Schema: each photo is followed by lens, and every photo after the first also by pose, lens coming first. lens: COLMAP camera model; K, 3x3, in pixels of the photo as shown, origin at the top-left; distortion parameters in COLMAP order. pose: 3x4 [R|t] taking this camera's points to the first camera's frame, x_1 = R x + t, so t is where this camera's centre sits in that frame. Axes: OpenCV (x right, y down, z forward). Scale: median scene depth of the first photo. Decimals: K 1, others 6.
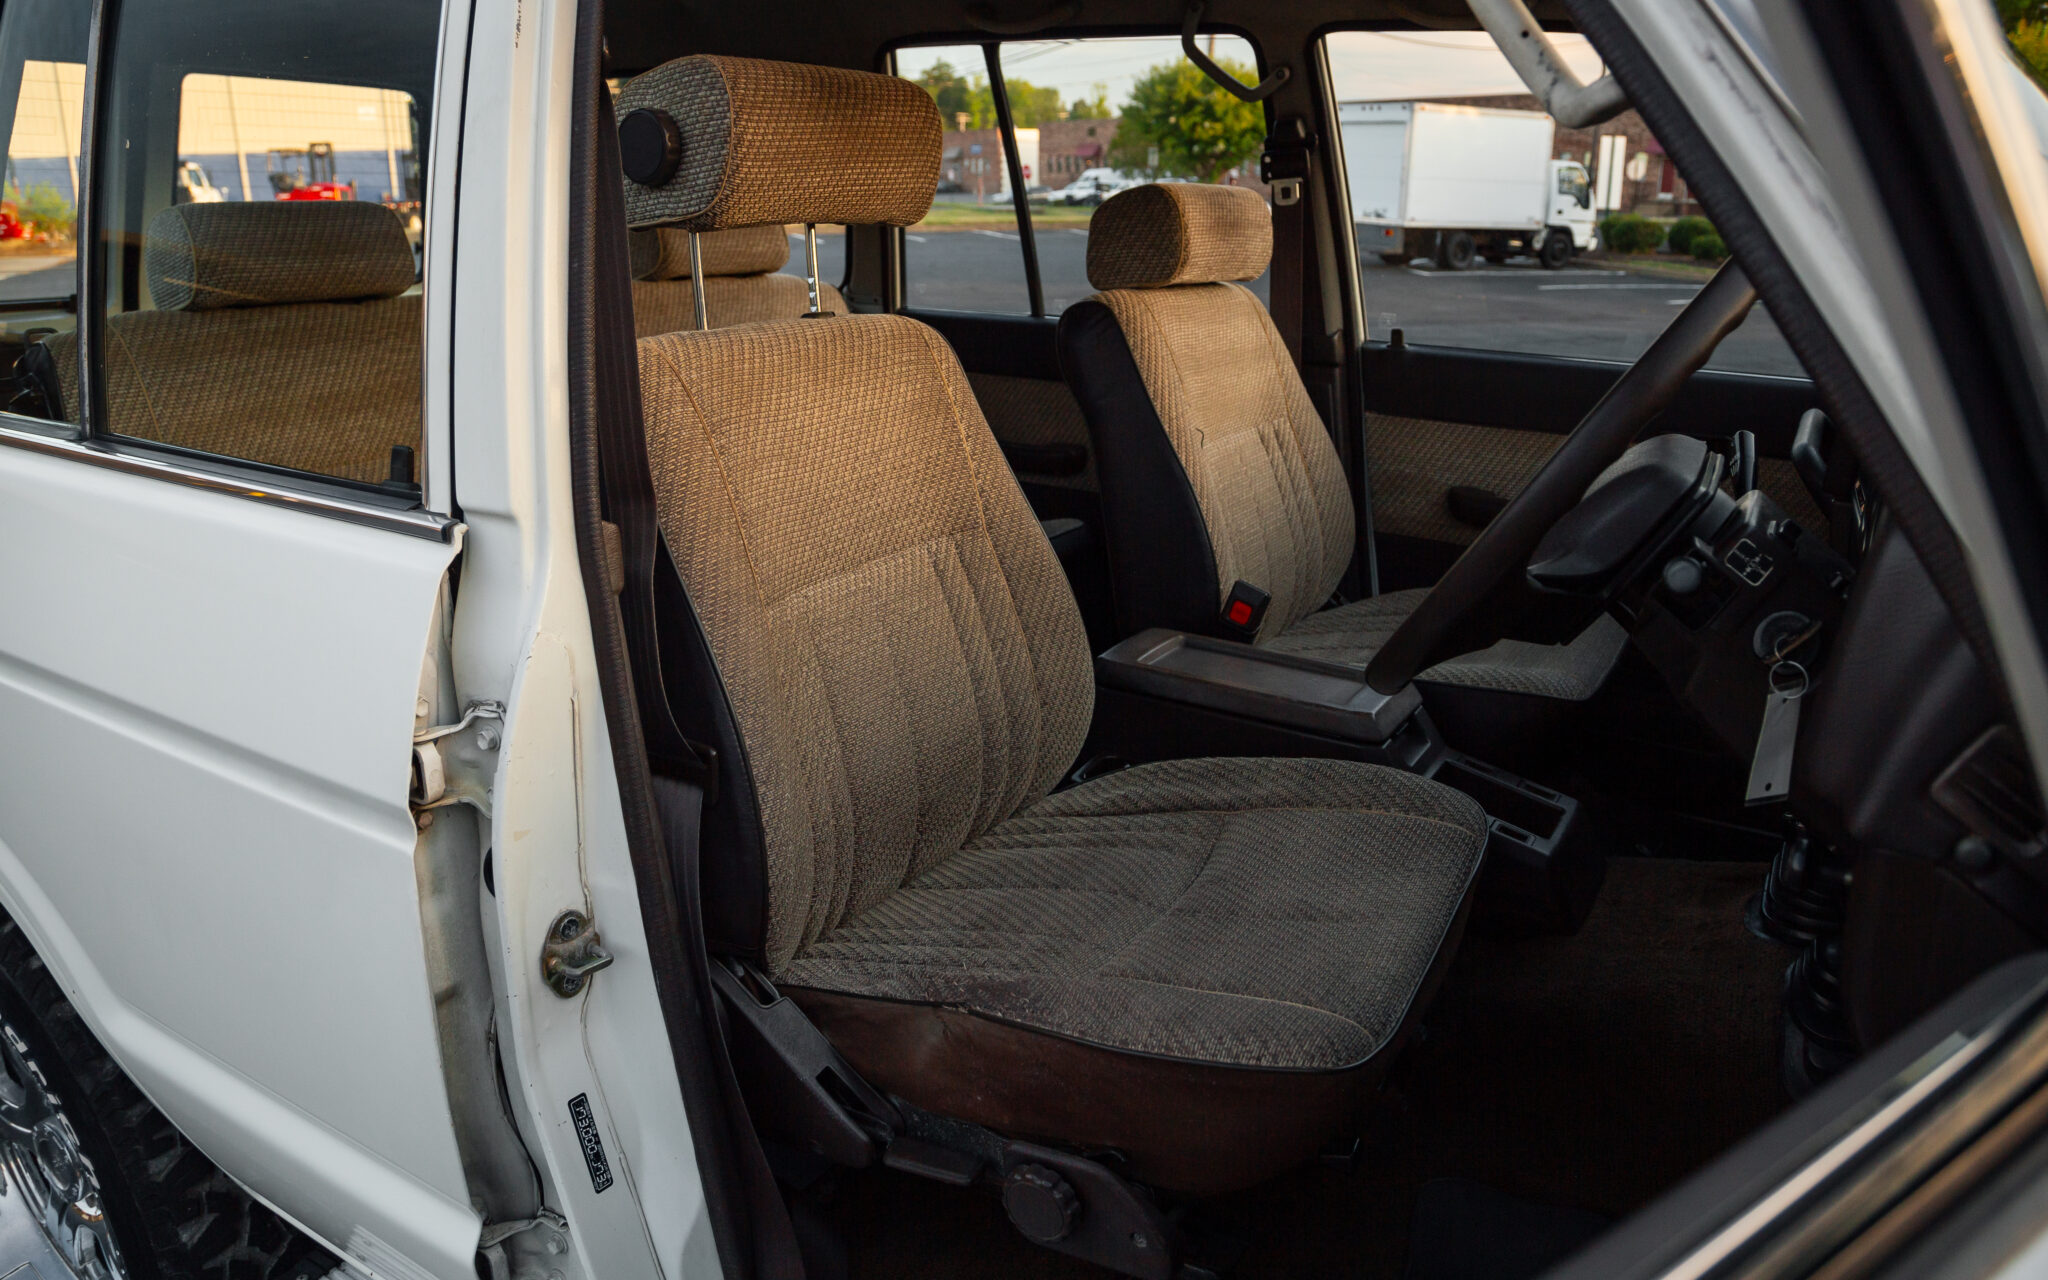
lens RADIAL K [[1411.7, 0, 1024.0], [0, 1411.7, 640.0], [0, 0, 1]] dist [-0.128806, 0.057874]
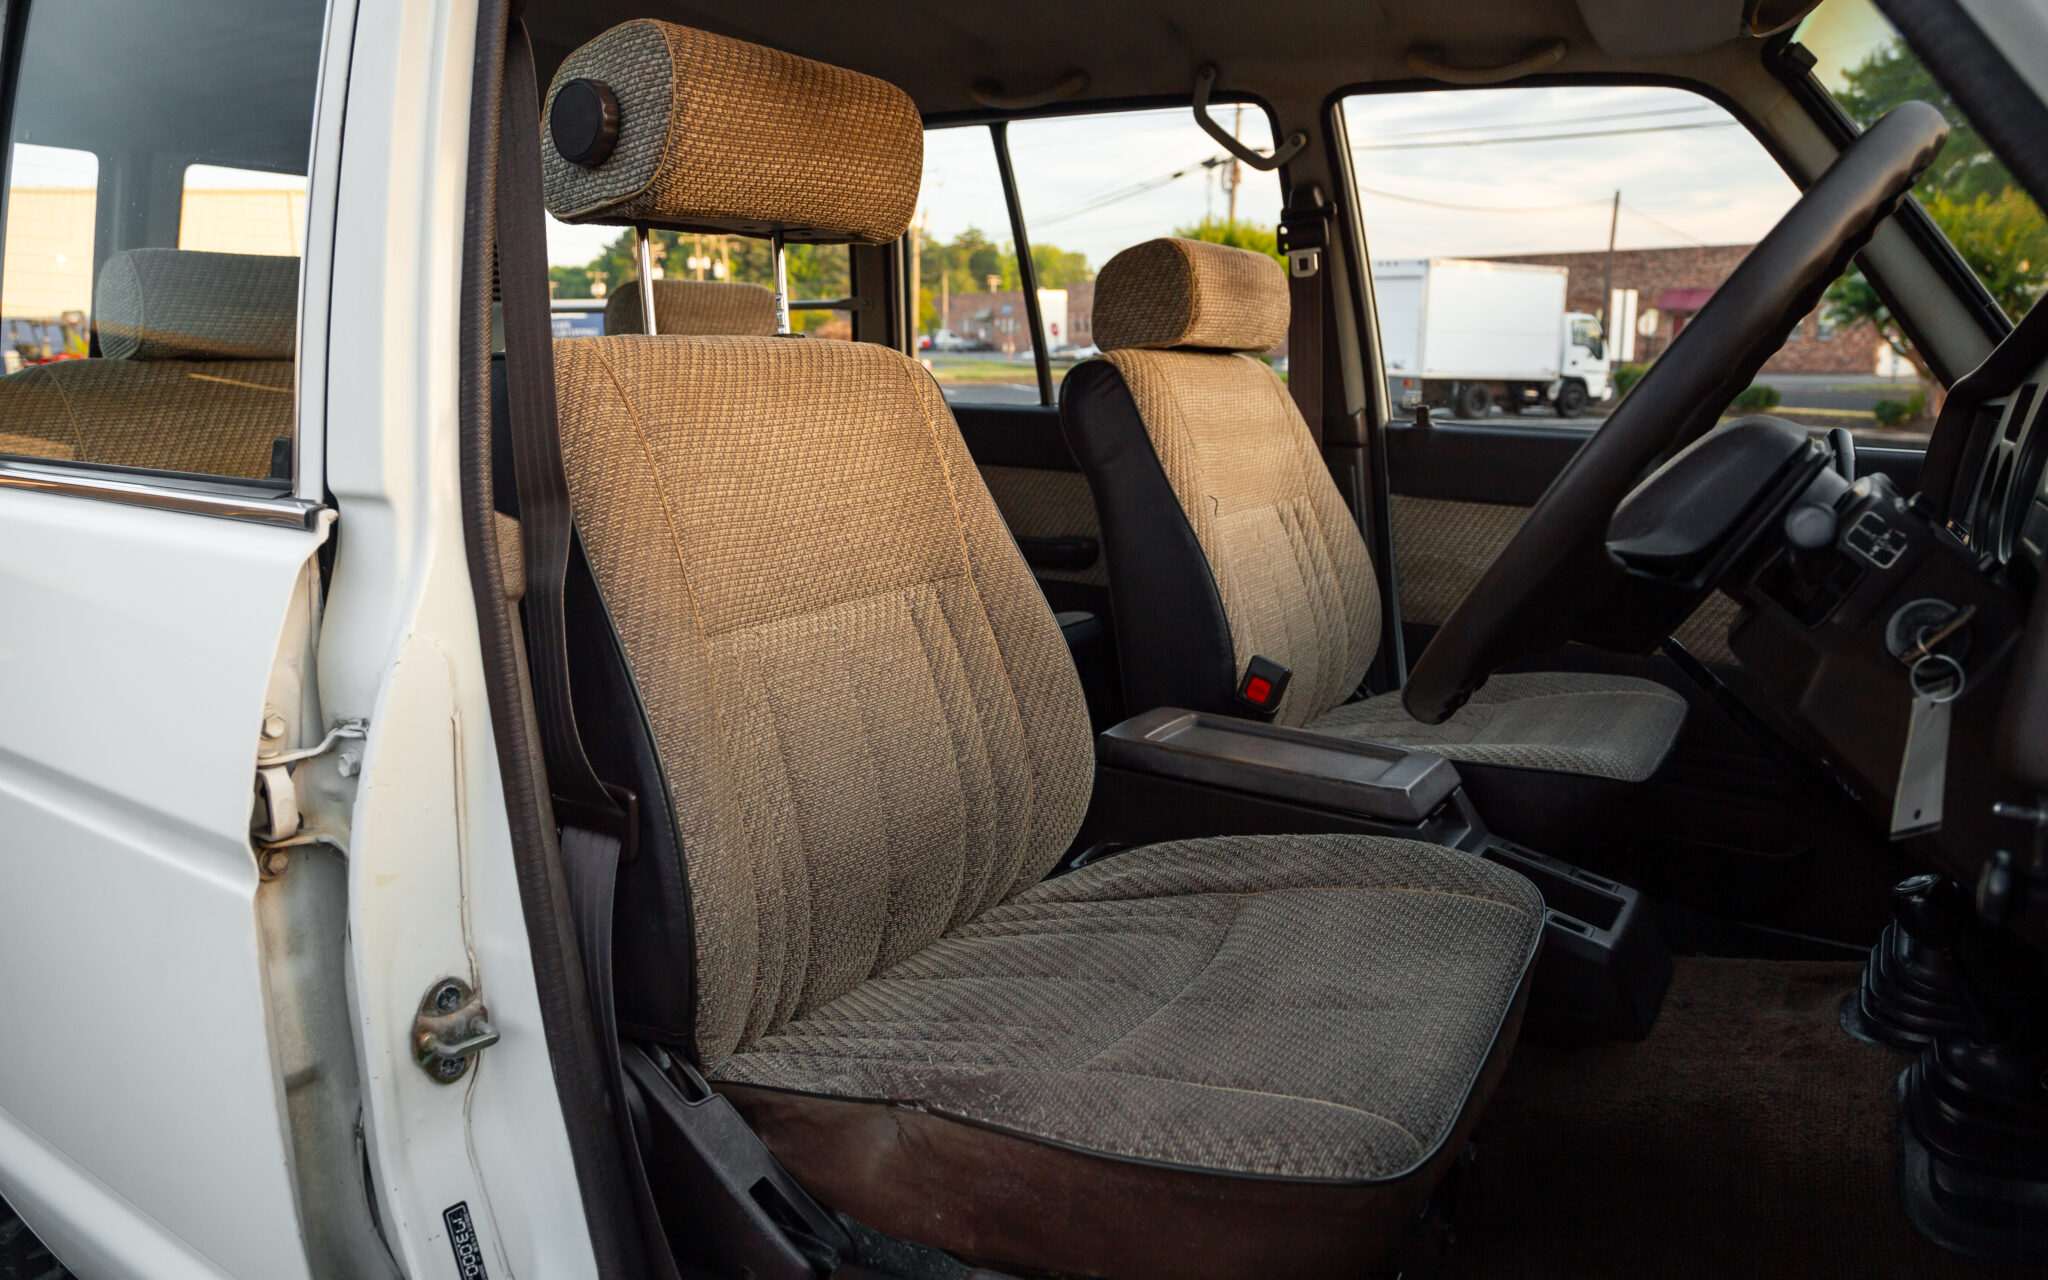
lens RADIAL K [[1374.4, 0, 1023.2], [0, 1374.4, 683.0], [0, 0, 1]] dist [-0.126780, 0.063209]
pose [[0.999747, 0.002555, -0.022342, 0.029196], [-0.004270, 0.997015, -0.077084, 0.063559], [0.022078, 0.077160, 0.996774, 0.152315]]
